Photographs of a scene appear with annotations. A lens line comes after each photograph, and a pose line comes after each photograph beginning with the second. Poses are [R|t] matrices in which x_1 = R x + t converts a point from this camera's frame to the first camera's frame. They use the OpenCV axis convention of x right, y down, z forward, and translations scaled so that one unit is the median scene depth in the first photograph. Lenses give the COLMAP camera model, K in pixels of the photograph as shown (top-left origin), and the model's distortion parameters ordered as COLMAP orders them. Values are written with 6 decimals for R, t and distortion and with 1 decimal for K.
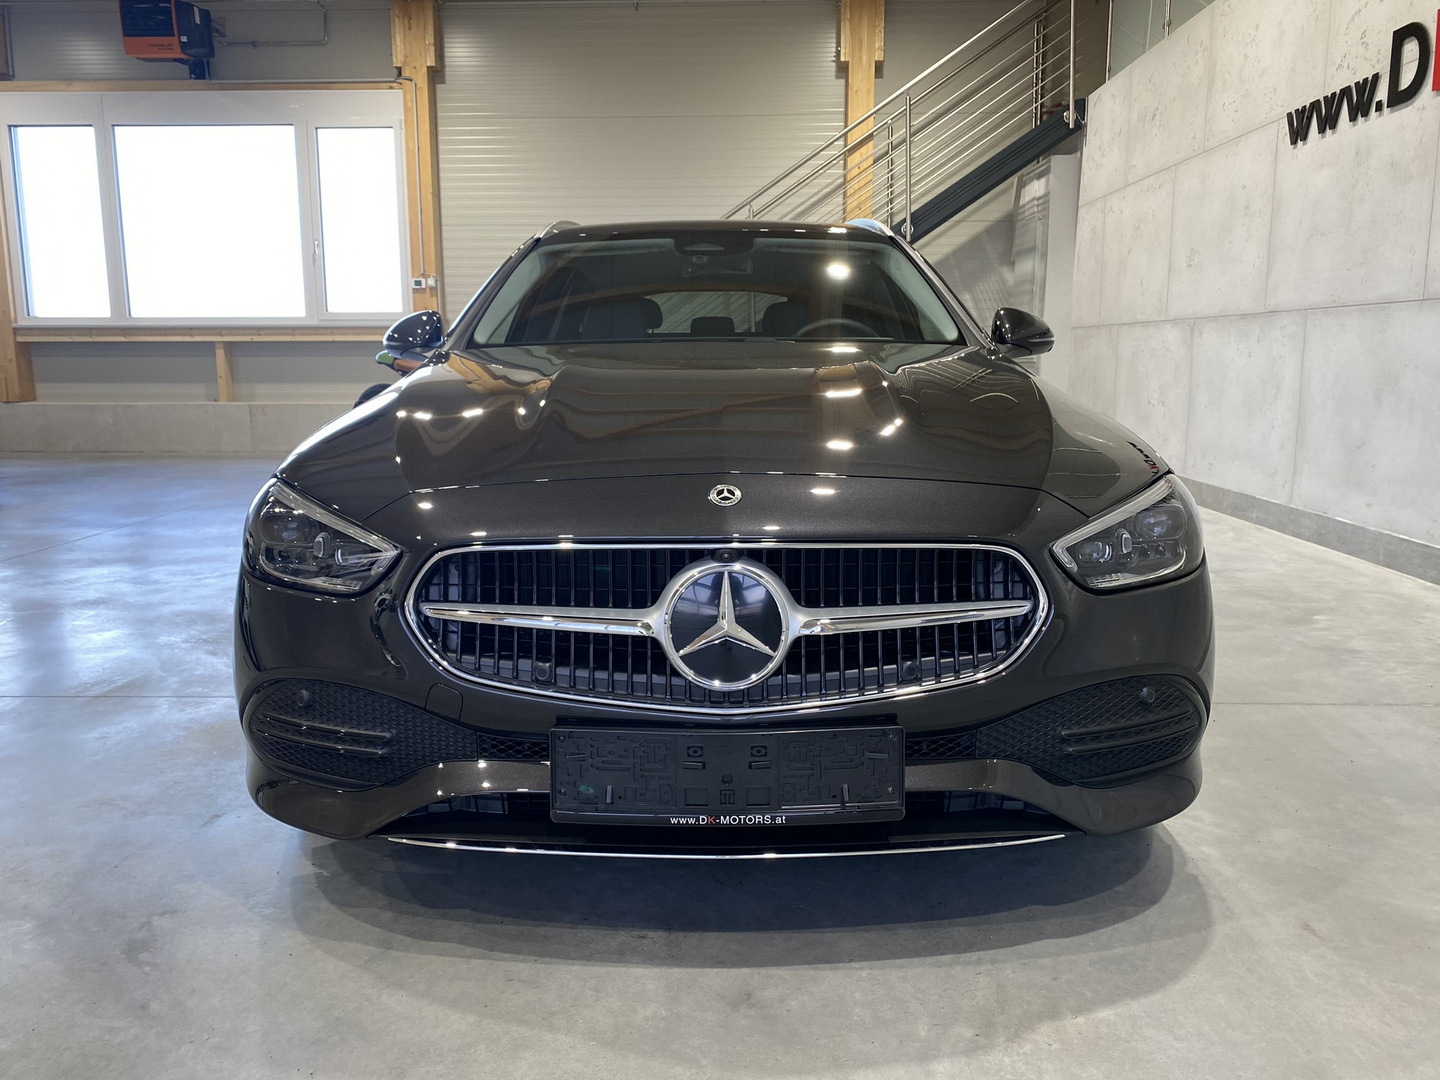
lens RADIAL K [[1073.7, 0, 720.0], [0, 1073.7, 540.0], [0, 0, 1]] dist [0.009429, -0.002907]
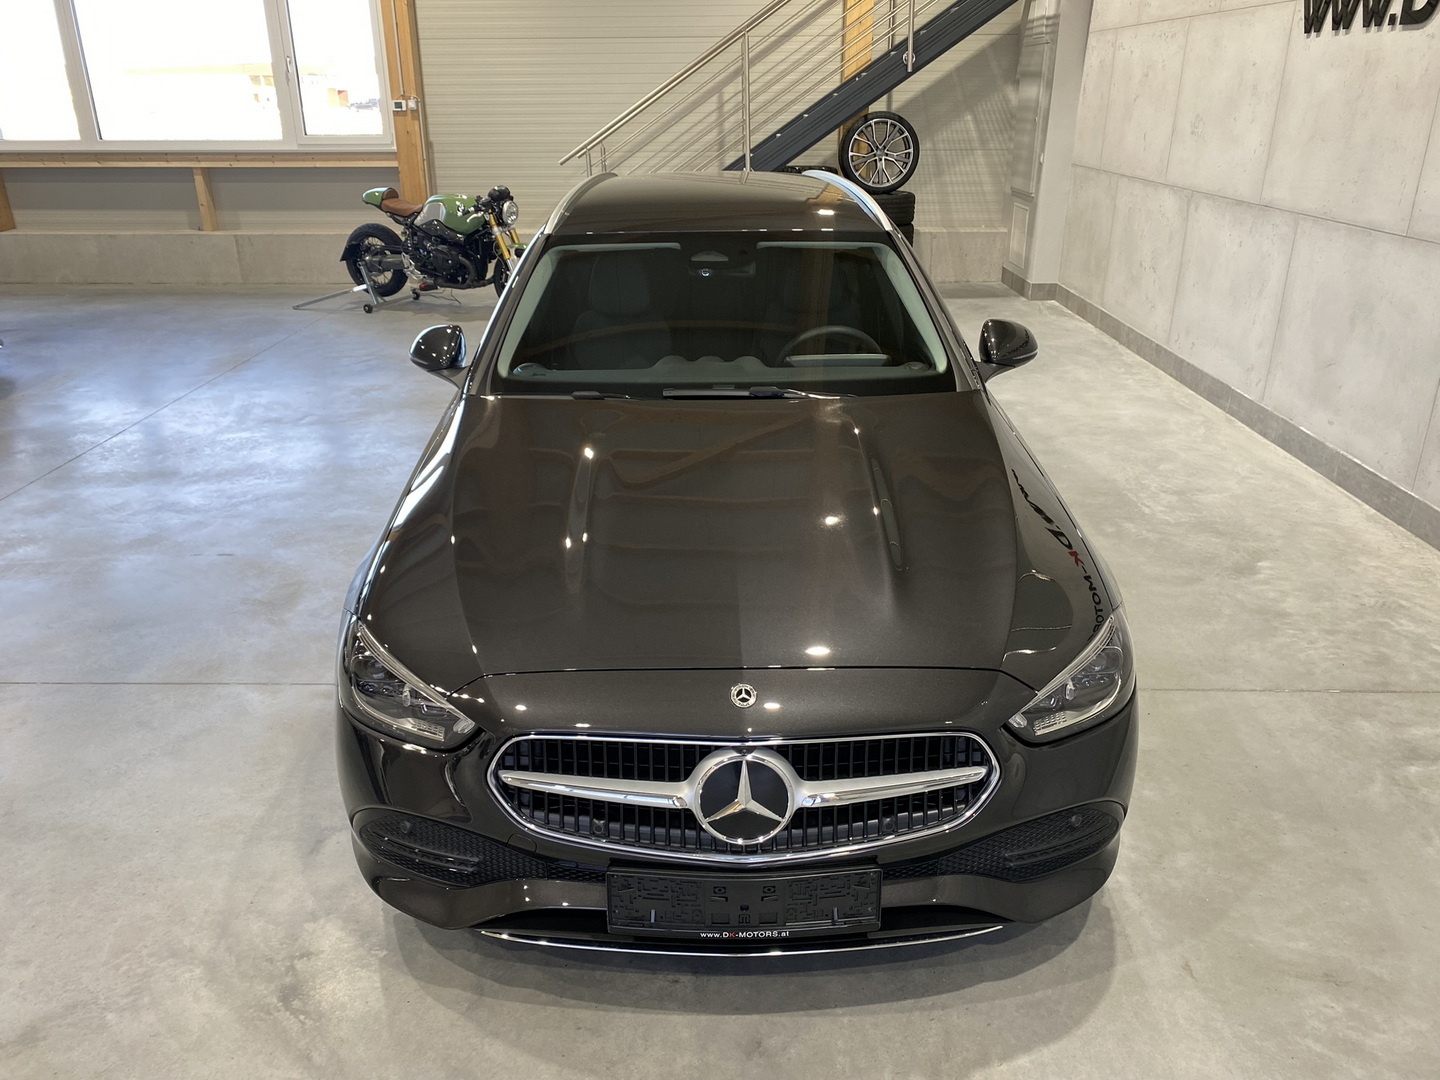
lens RADIAL K [[1068.8, 0, 716.2], [0, 1068.8, 546.2], [0, 0, 1]] dist [0.005795, 0.001531]
pose [[0.999966, -0.003276, 0.007530, -0.030015], [0.001471, 0.973614, 0.228196, -0.419499], [-0.008078, -0.228177, 0.973586, -0.134199]]
